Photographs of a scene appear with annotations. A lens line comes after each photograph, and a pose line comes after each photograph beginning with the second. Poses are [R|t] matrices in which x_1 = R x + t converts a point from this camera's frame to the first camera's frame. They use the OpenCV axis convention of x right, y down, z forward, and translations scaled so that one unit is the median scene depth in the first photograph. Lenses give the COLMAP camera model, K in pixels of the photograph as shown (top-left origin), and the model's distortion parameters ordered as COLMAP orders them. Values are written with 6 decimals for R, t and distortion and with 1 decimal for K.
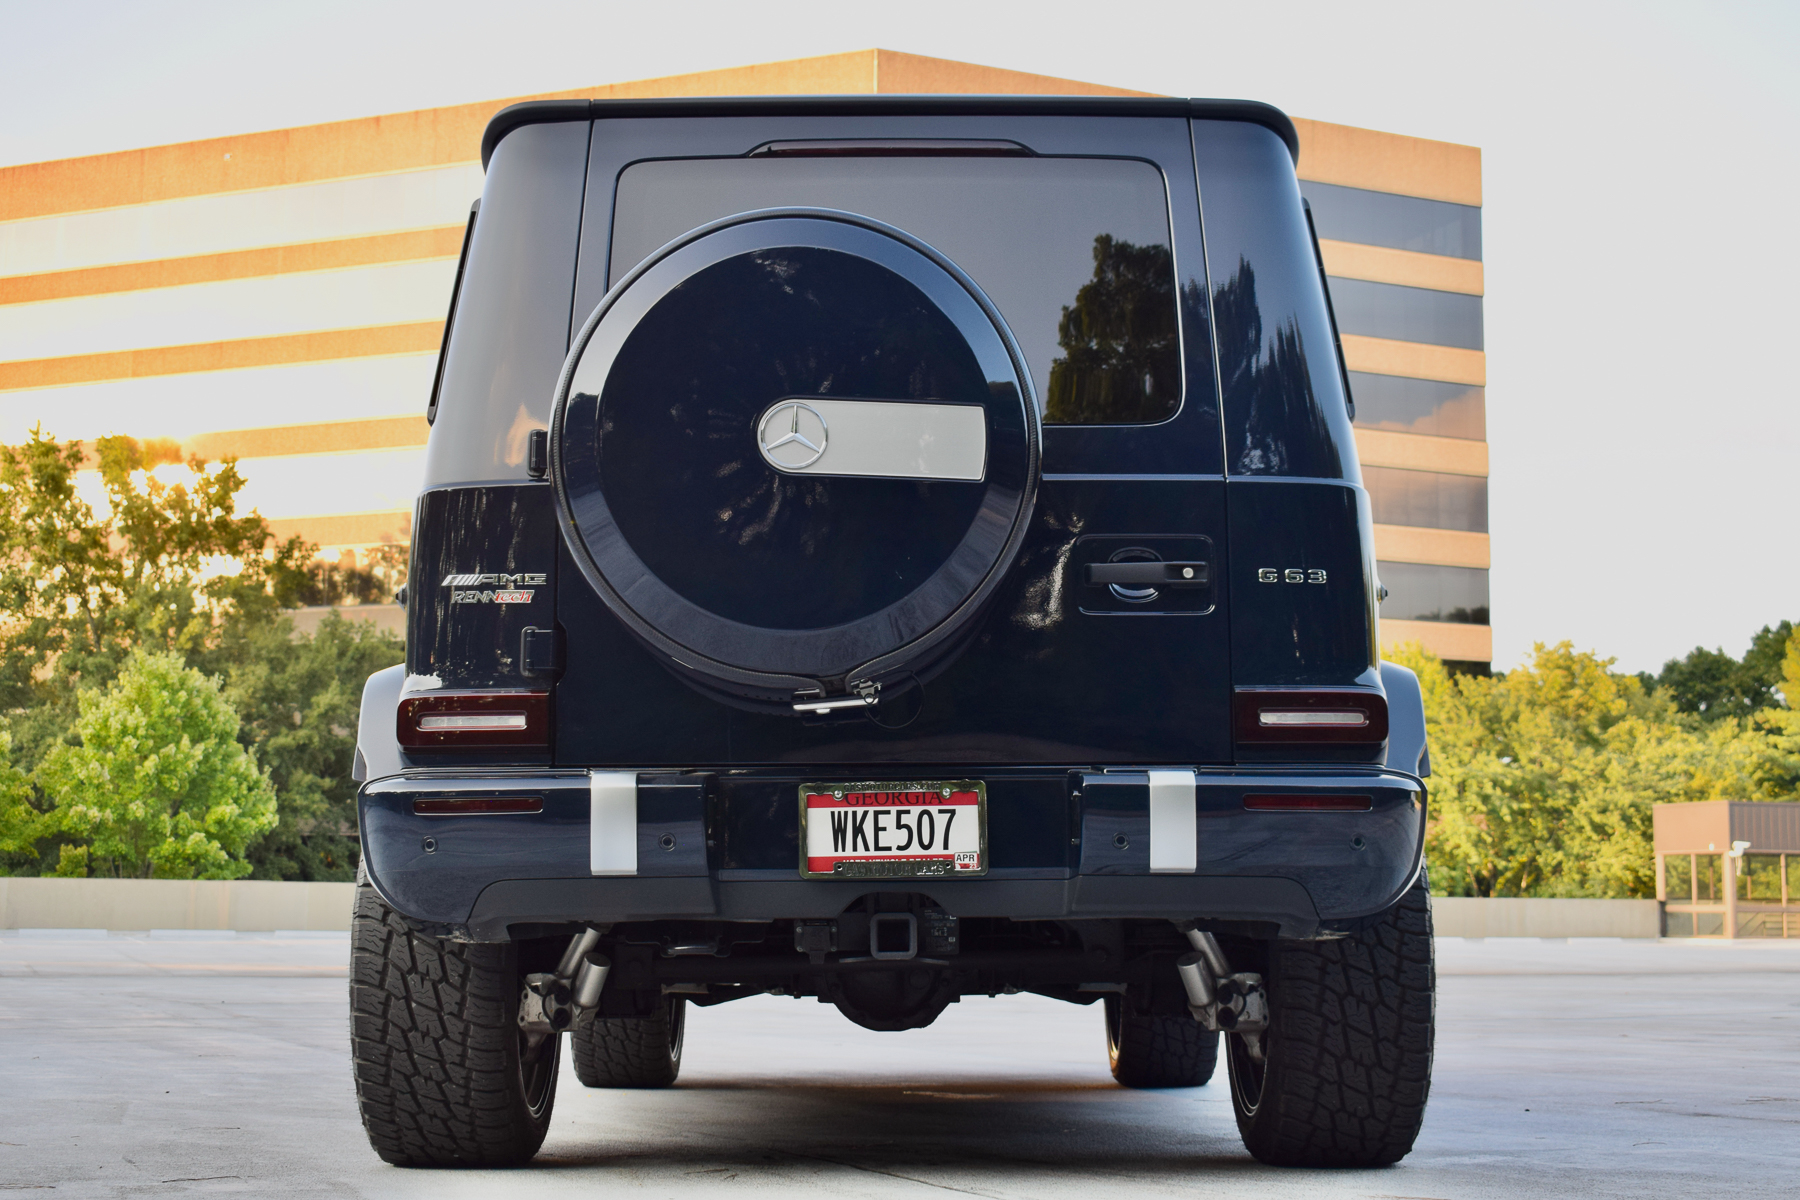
lens RADIAL K [[2407.4, 0, 913.7], [0, 2407.4, 598.6], [0, 0, 1]] dist [-0.034932, -0.030124]
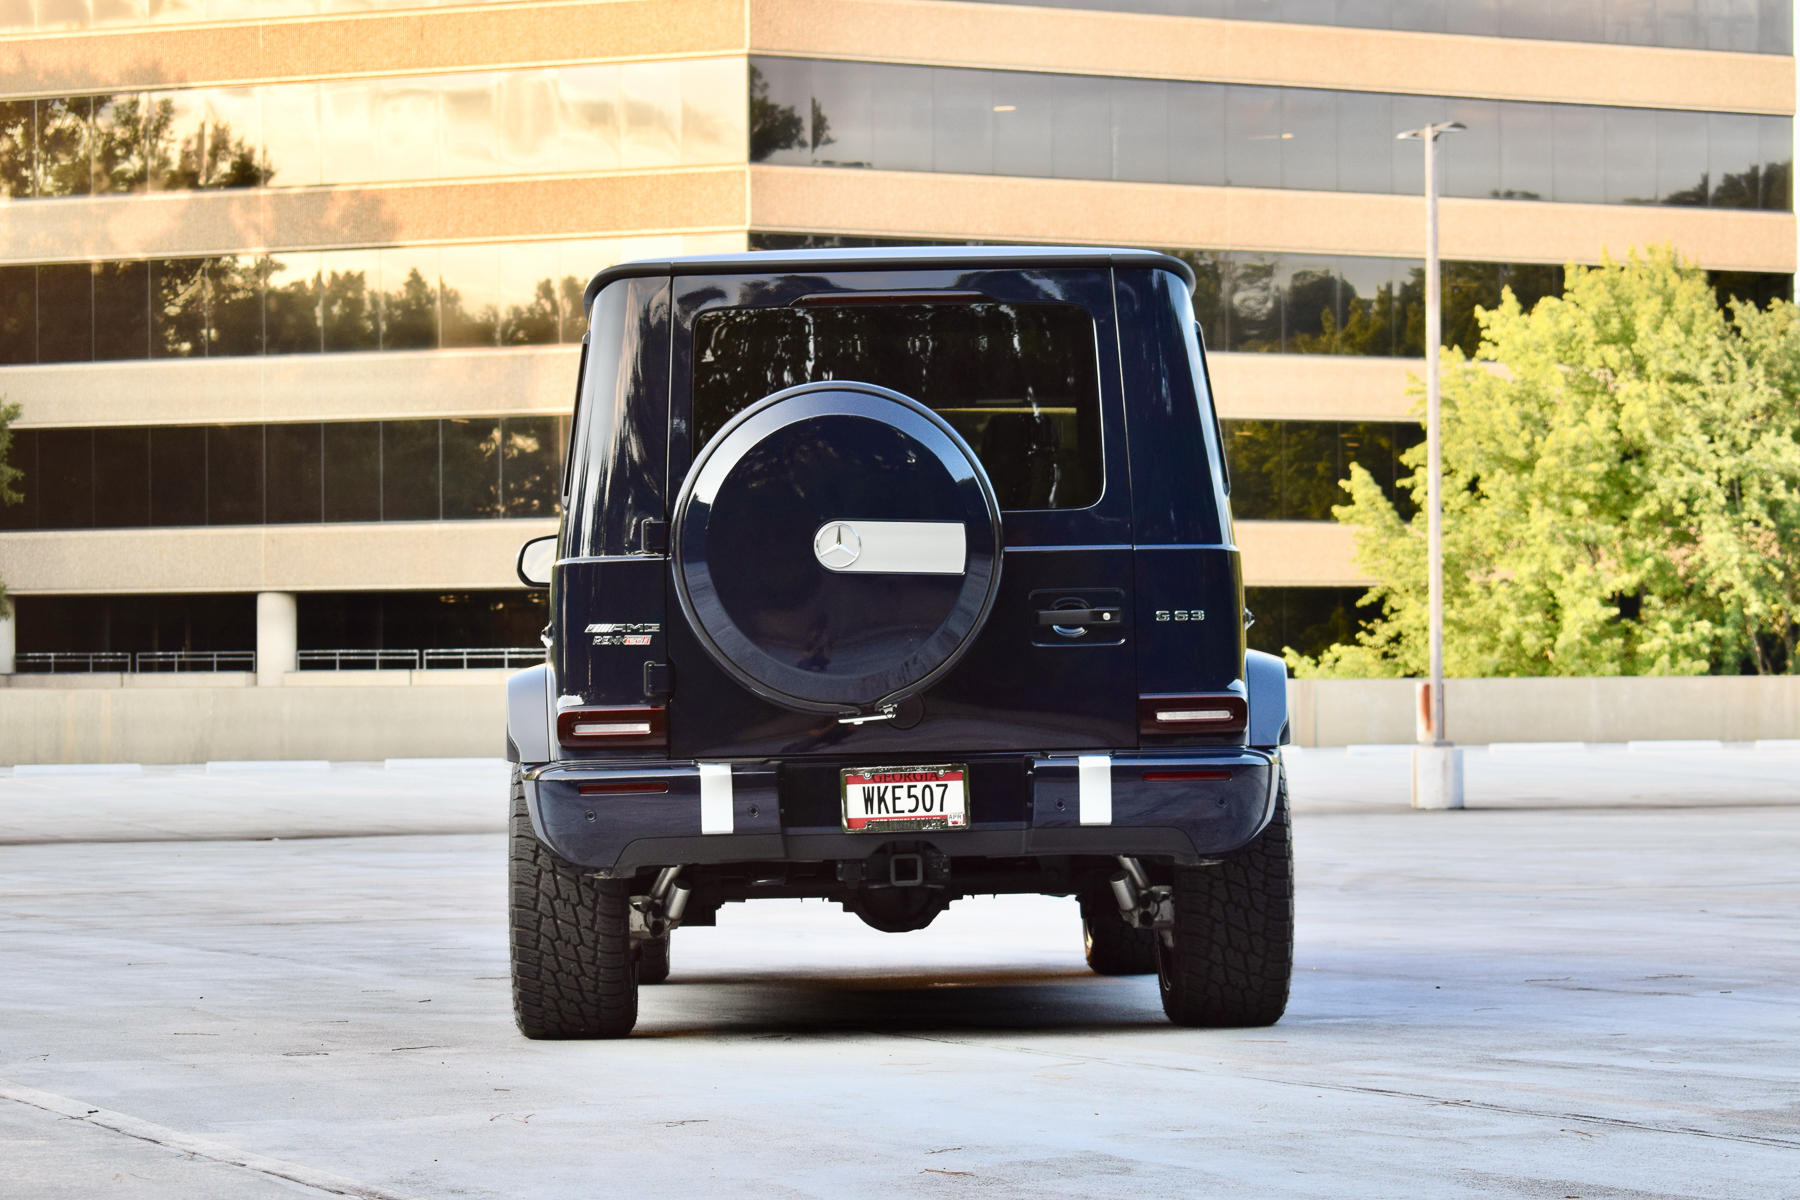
lens RADIAL K [[4322.0, 0, 900.0], [0, 4322.0, 600.0], [0, 0, 1]] dist [0.103805, -0.028396]
pose [[0.999681, -0.016927, 0.018733, -0.051408], [0.014777, 0.993876, 0.109511, -0.271911], [-0.020472, -0.109199, 0.993809, -1.394496]]
